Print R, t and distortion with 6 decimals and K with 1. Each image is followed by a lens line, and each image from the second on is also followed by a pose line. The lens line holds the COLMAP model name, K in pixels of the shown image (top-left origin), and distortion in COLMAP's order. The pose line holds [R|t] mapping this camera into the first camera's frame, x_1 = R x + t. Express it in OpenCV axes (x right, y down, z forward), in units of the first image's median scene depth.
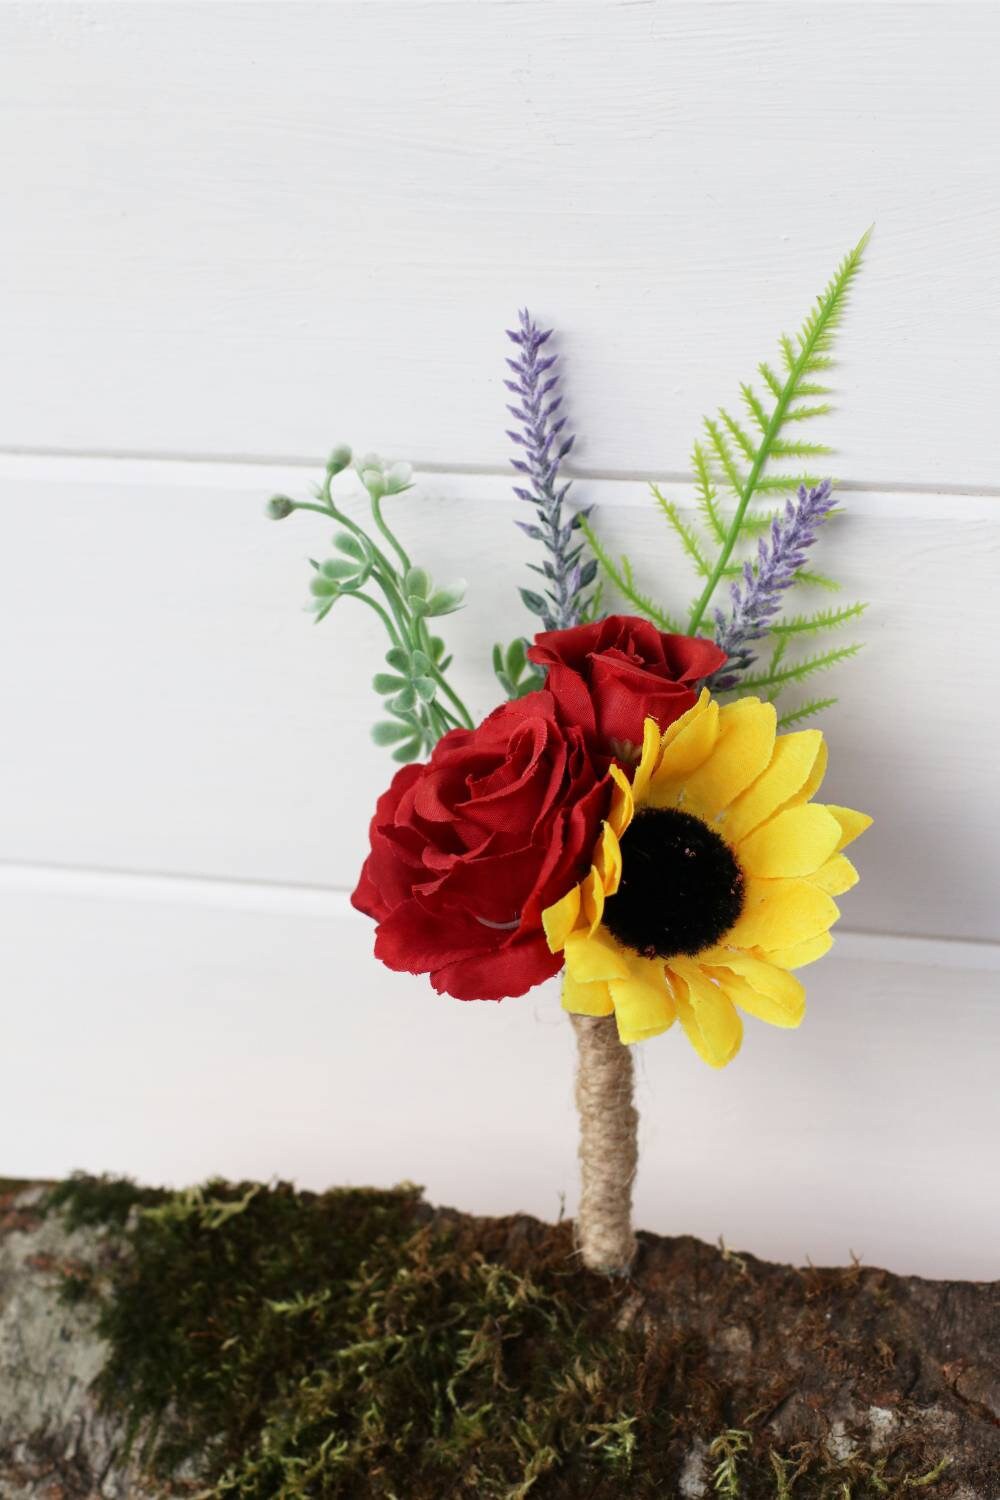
lens RADIAL K [[3535.7, 0, 500.0], [0, 3535.7, 750.0], [0, 0, 1]] dist [-0.145416, 0.733050]
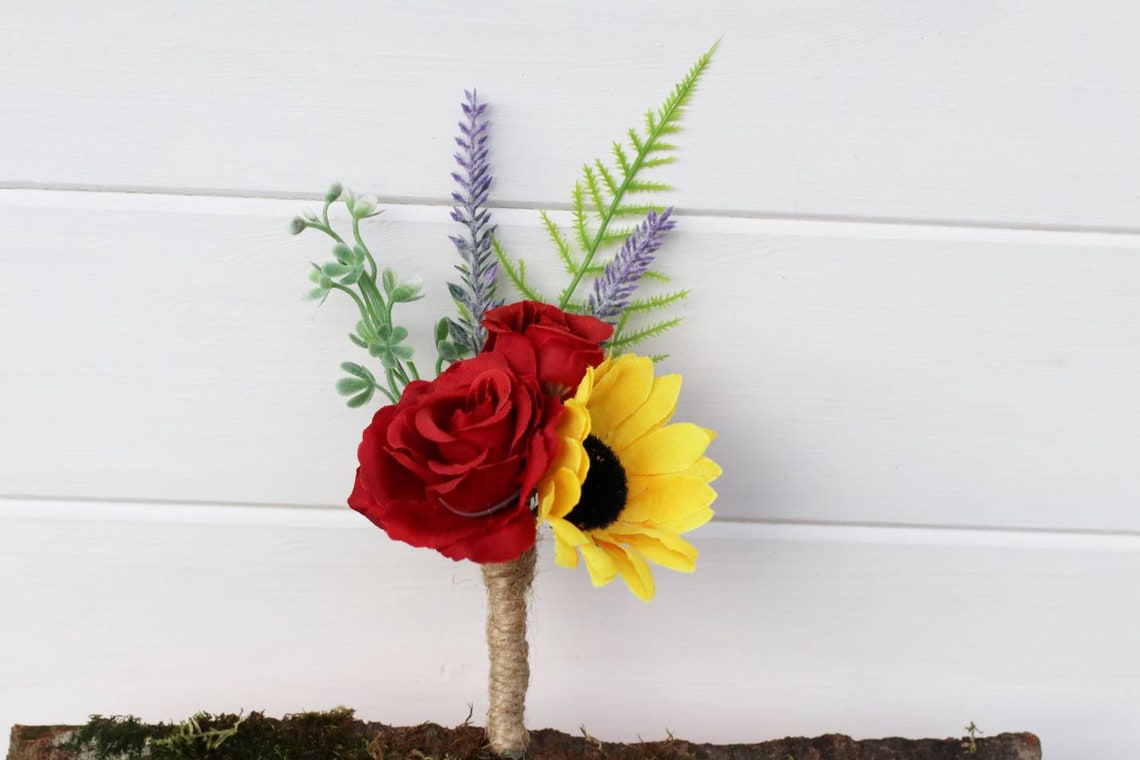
lens RADIAL K [[2687.1, 0, 501.5], [0, 2687.1, 380.4], [0, 0, 1]] dist [-0.145416, 0.733050]
pose [[0.927438, -0.018444, 0.373522, -0.391371], [0.030253, 0.999210, -0.025776, 0.023300], [-0.372752, 0.035206, 0.927263, -0.022862]]
